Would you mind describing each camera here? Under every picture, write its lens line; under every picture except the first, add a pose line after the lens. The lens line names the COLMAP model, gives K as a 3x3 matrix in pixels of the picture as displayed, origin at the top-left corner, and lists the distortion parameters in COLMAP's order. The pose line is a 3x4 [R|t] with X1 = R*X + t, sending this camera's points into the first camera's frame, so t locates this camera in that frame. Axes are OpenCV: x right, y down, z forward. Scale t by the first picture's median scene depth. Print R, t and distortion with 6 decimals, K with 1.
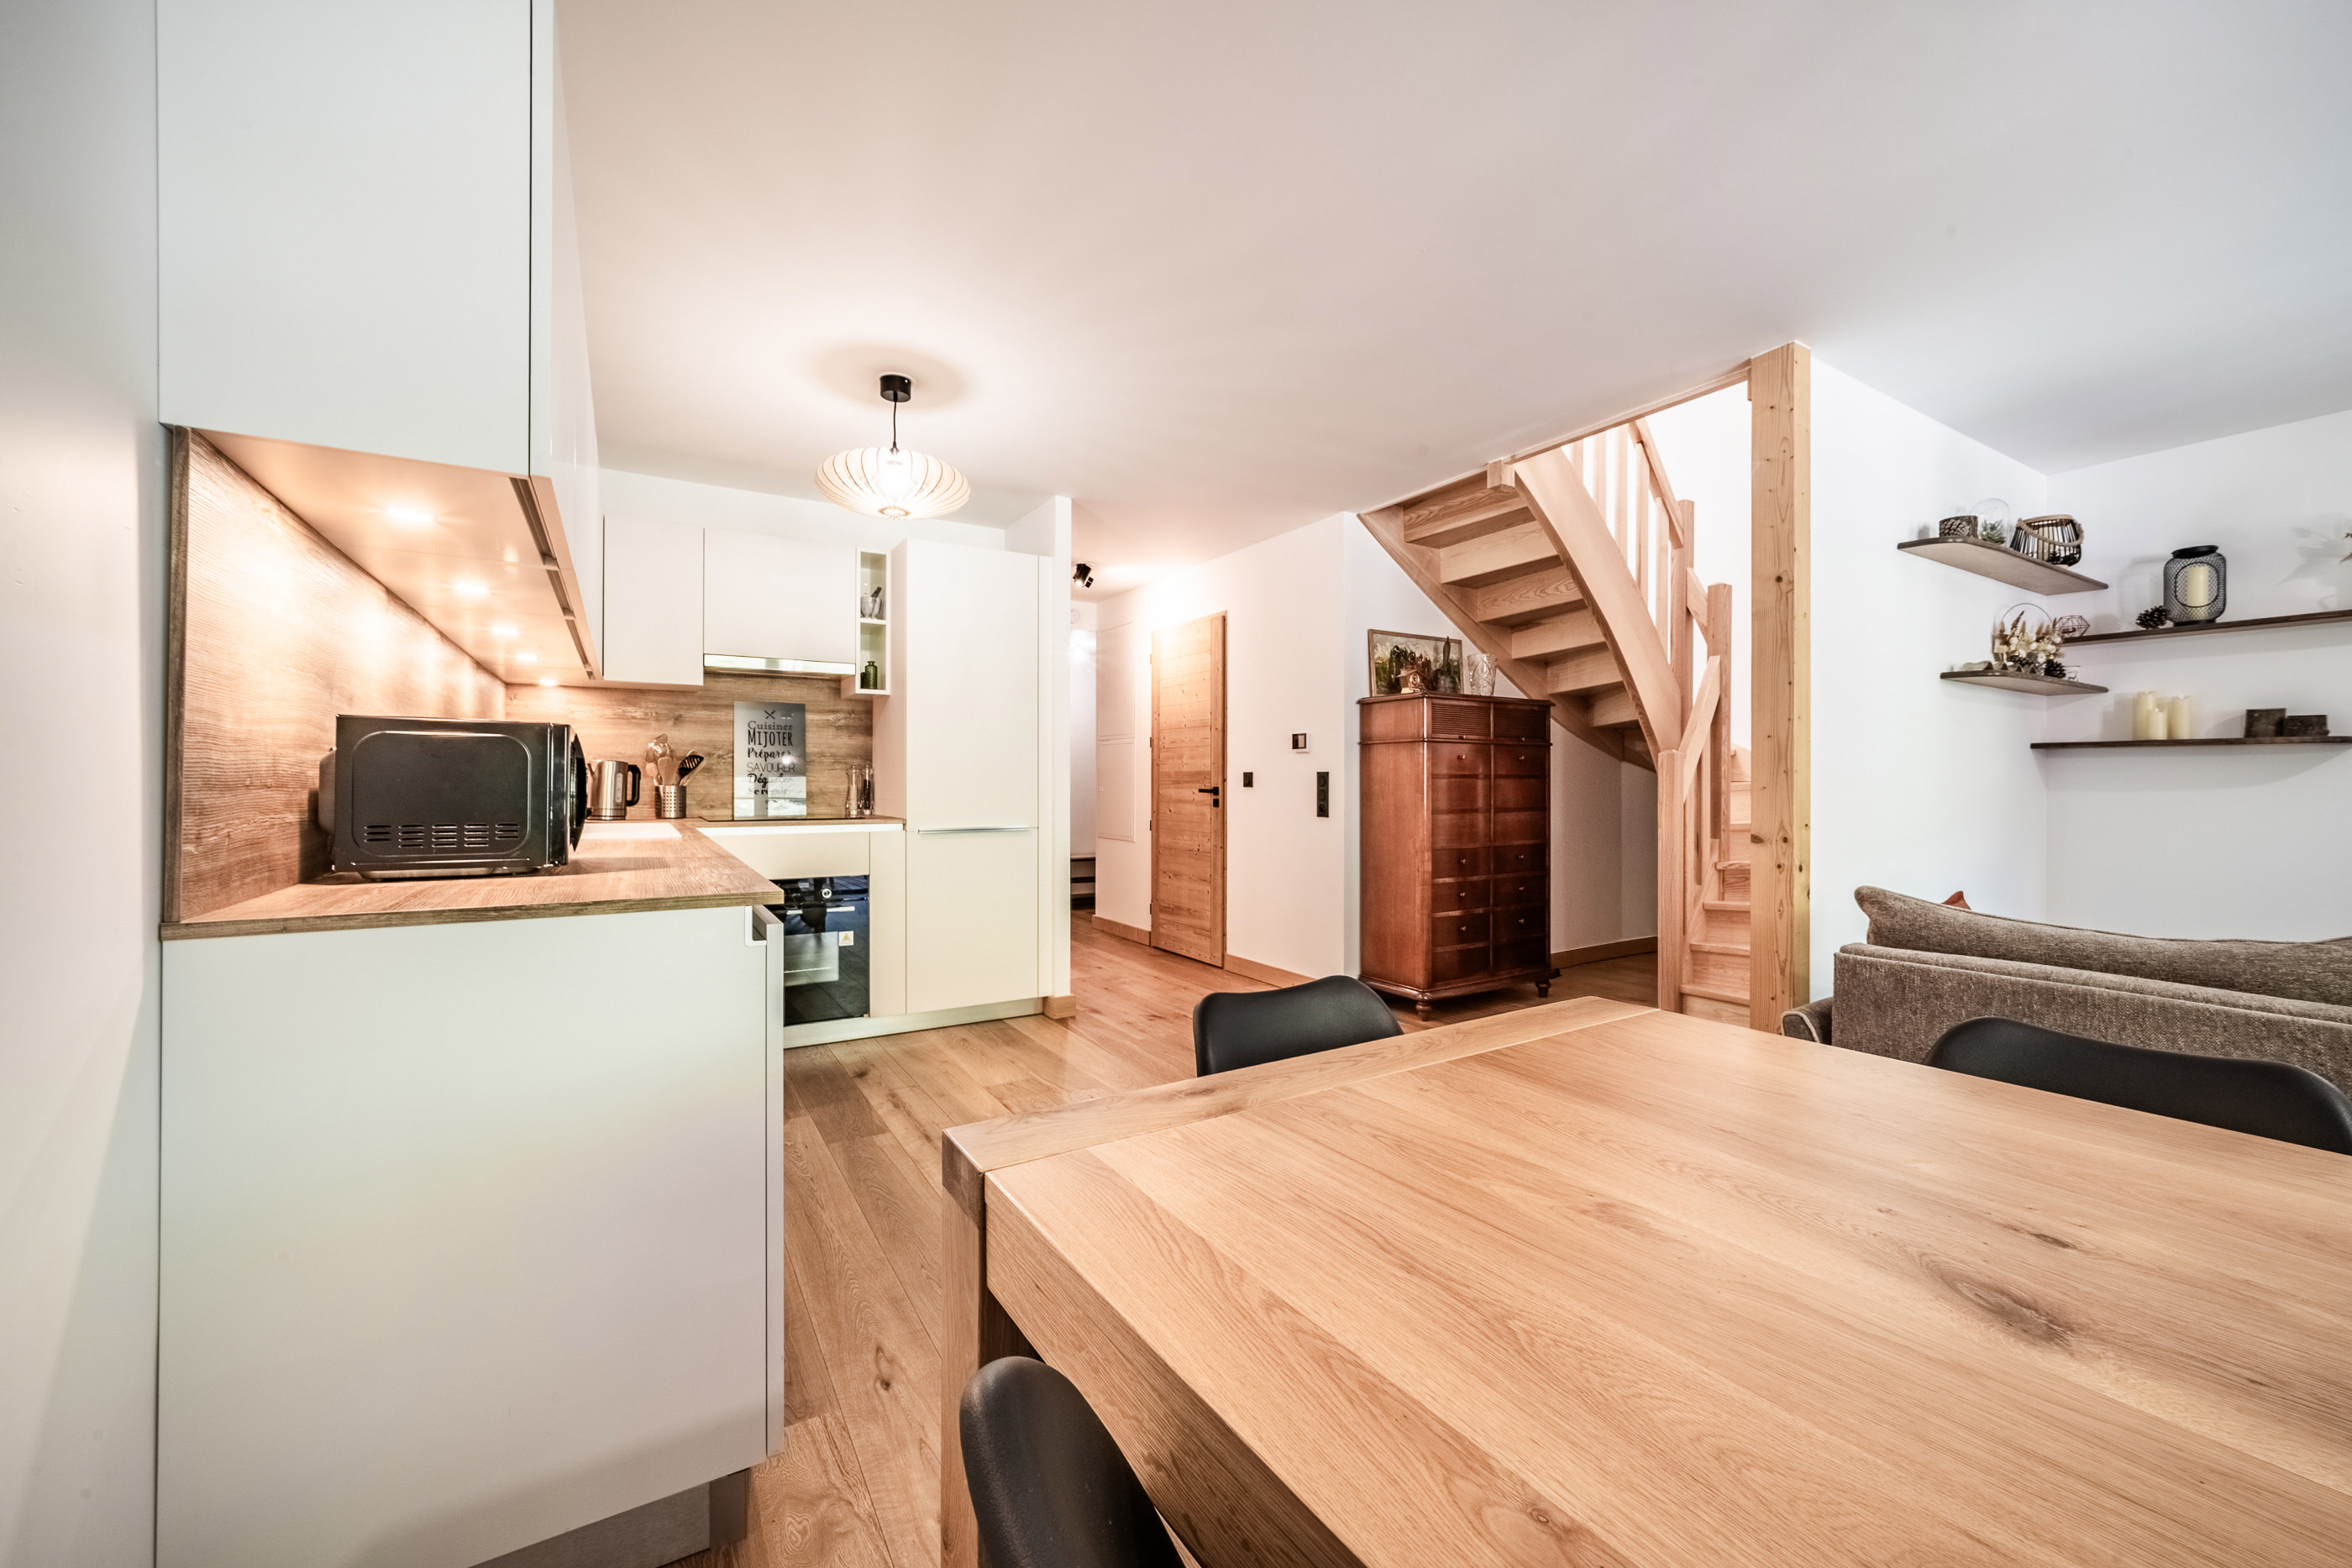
lens RADIAL K [[903.7, 0, 1188.1], [0, 903.7, 782.8], [0, 0, 1]] dist [-0.011411, 0.004815]
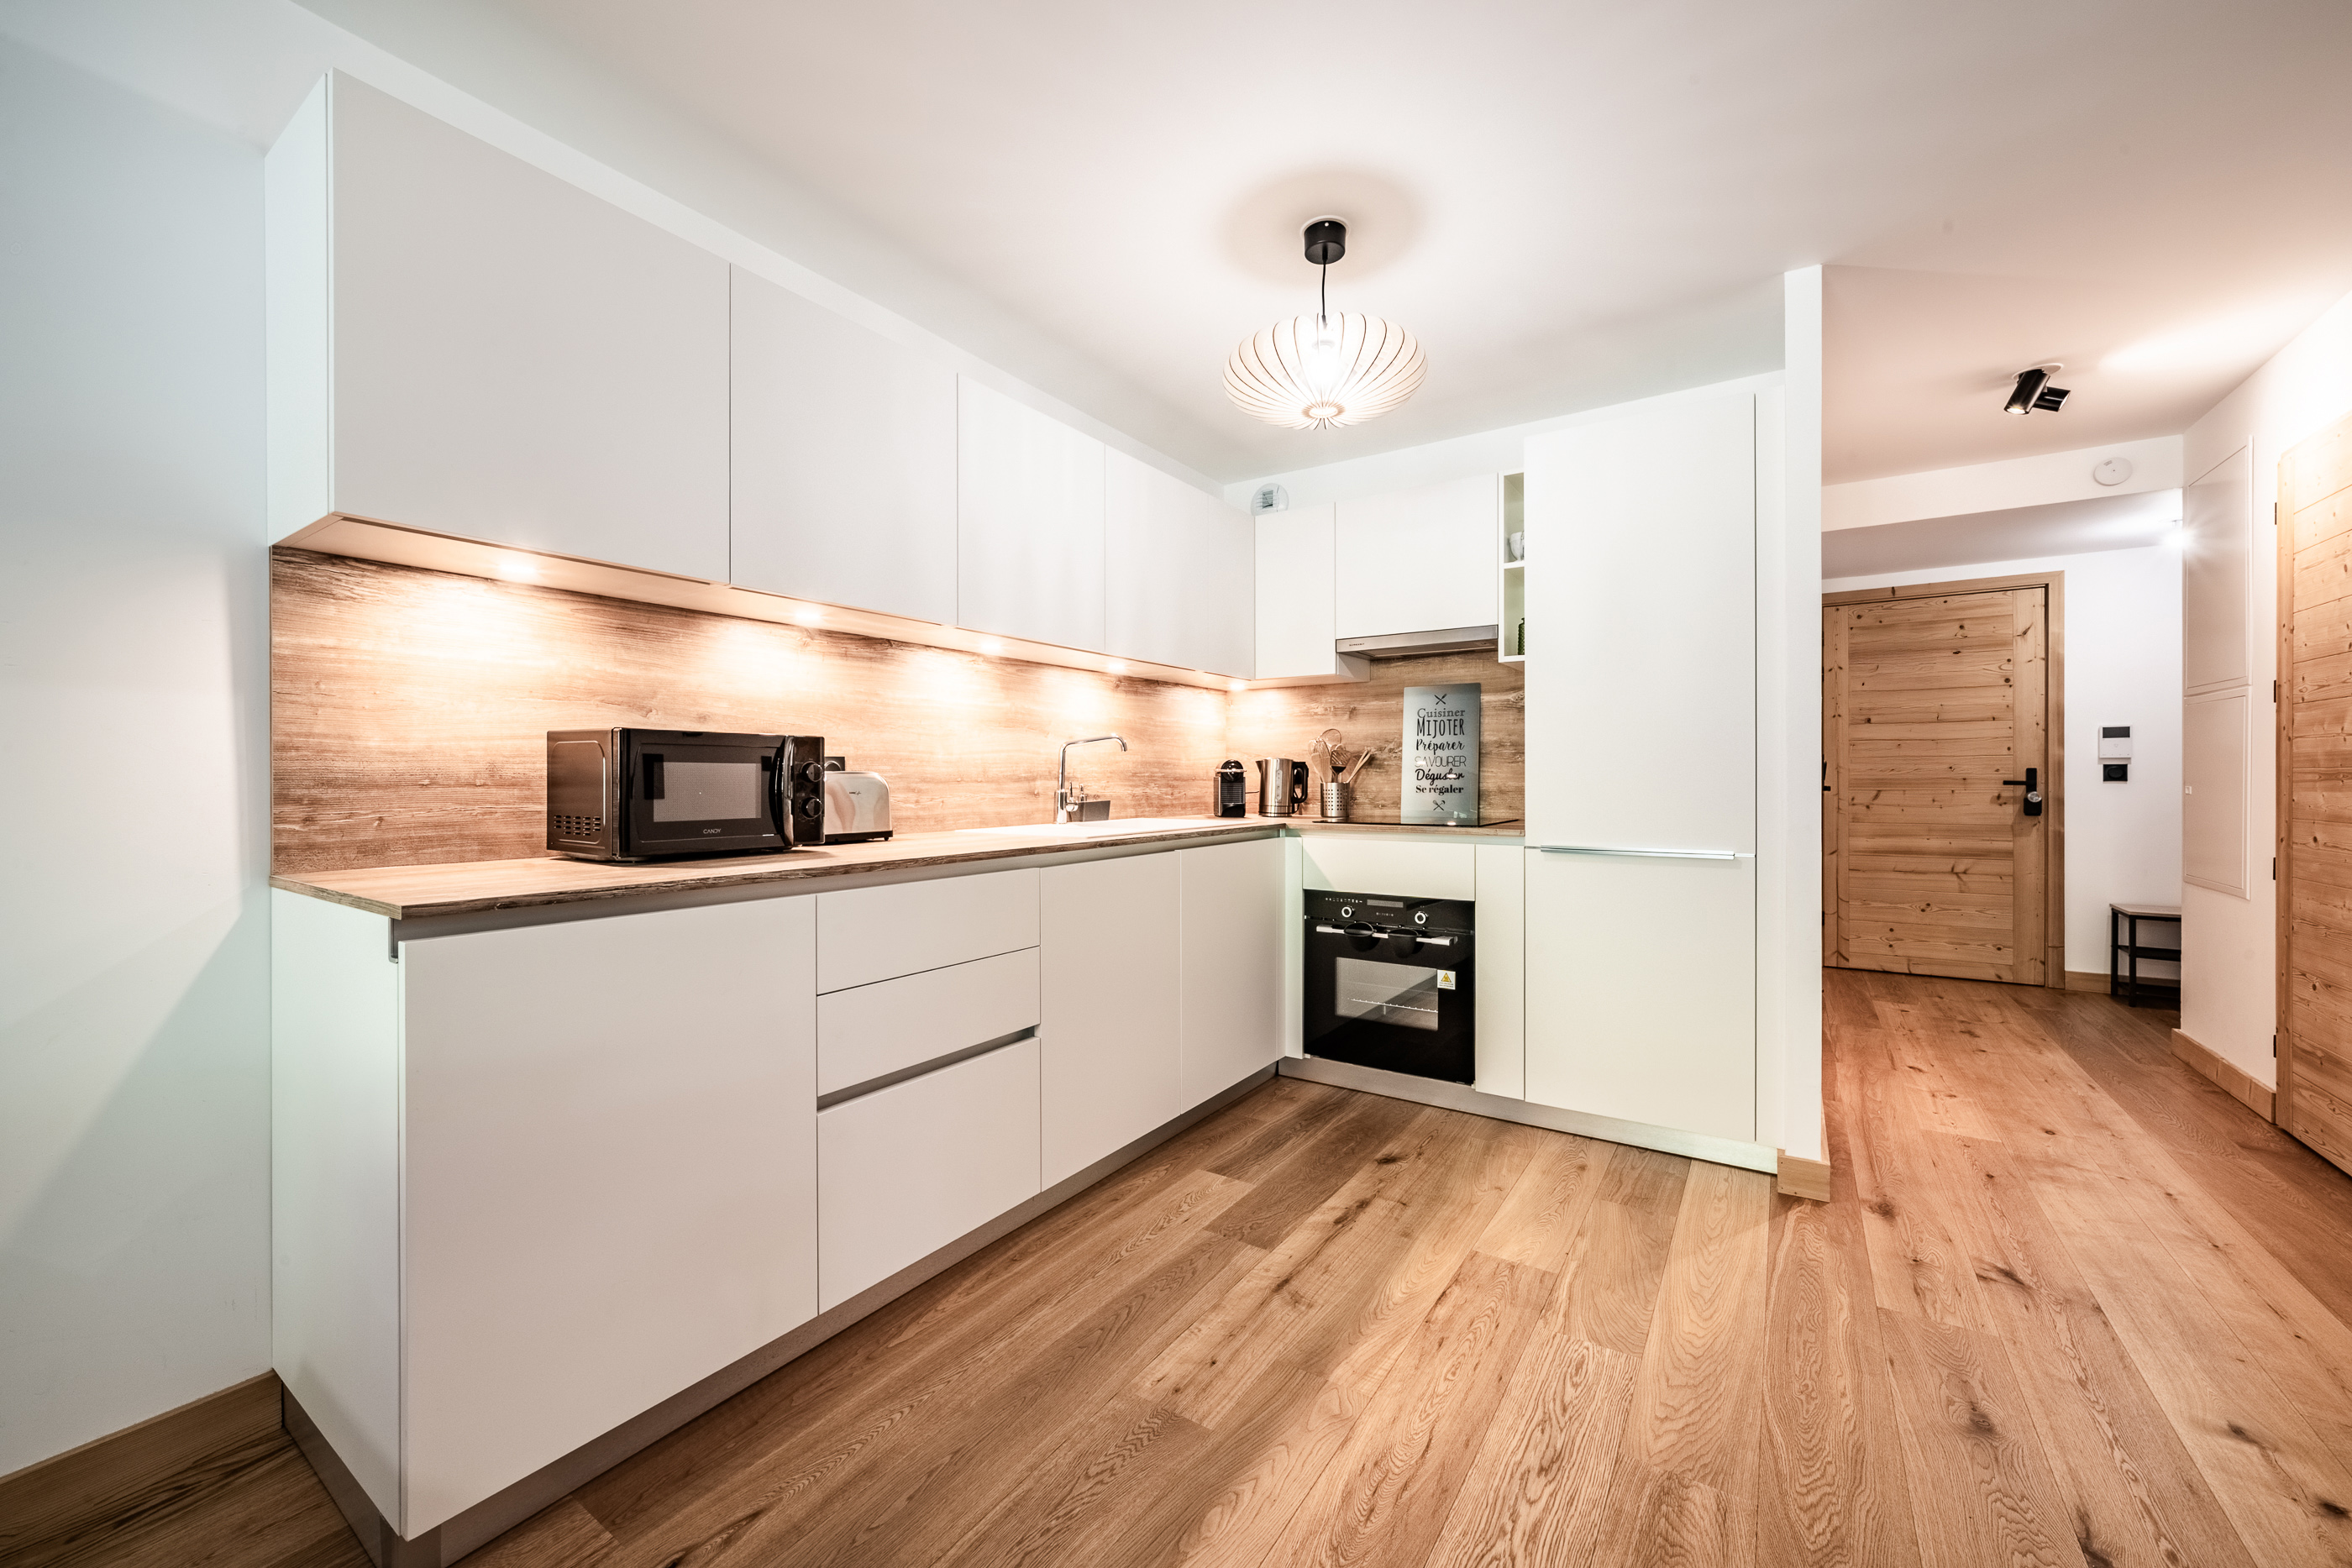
lens RADIAL K [[903.7, 0, 1188.3], [0, 903.7, 784.7], [0, 0, 1]] dist [-0.011411, 0.004815]
pose [[0.420413, 0.003822, -0.907325, 0.214353], [0.002141, 0.999984, 0.005205, 0.000035], [0.907330, -0.004131, 0.420399, 0.431673]]
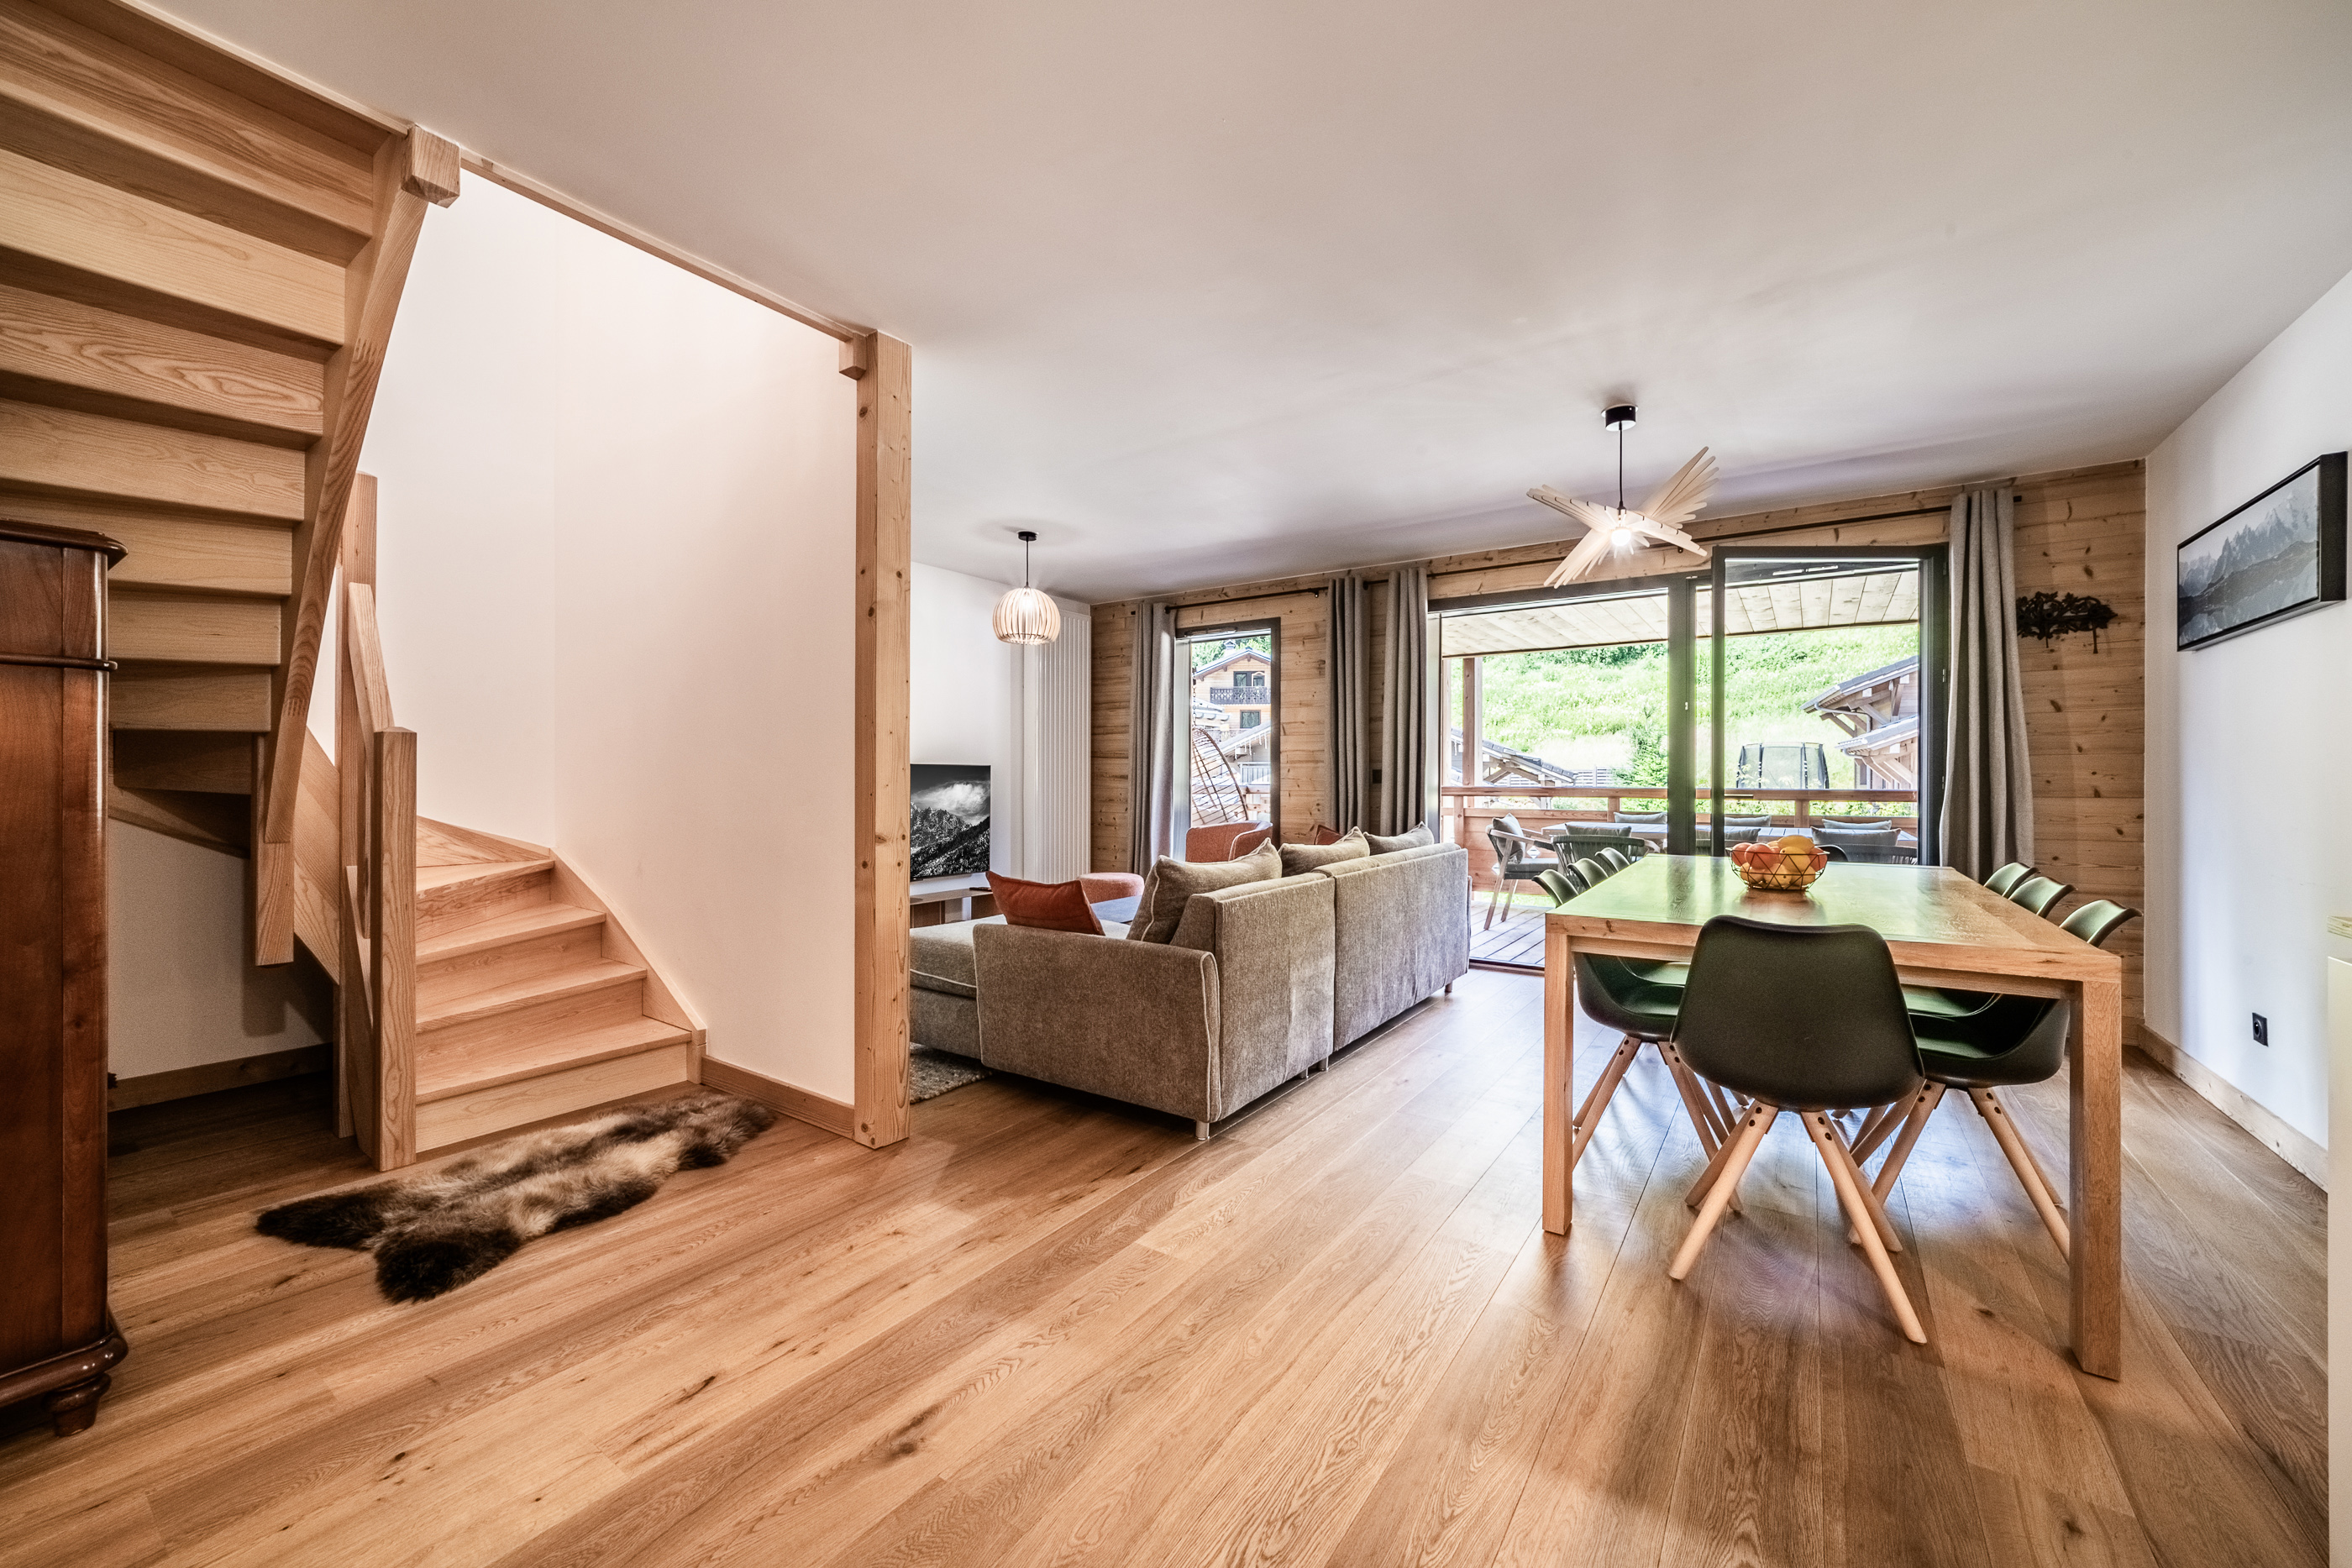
lens RADIAL K [[903.7, 0, 1184.7], [0, 903.7, 781.1], [0, 0, 1]] dist [-0.011411, 0.004815]
pose [[-0.405779, -0.003923, 0.913963, -0.256788], [-0.001852, 0.999992, 0.003470, -0.001553], [-0.913969, -0.000285, -0.405783, 0.748414]]
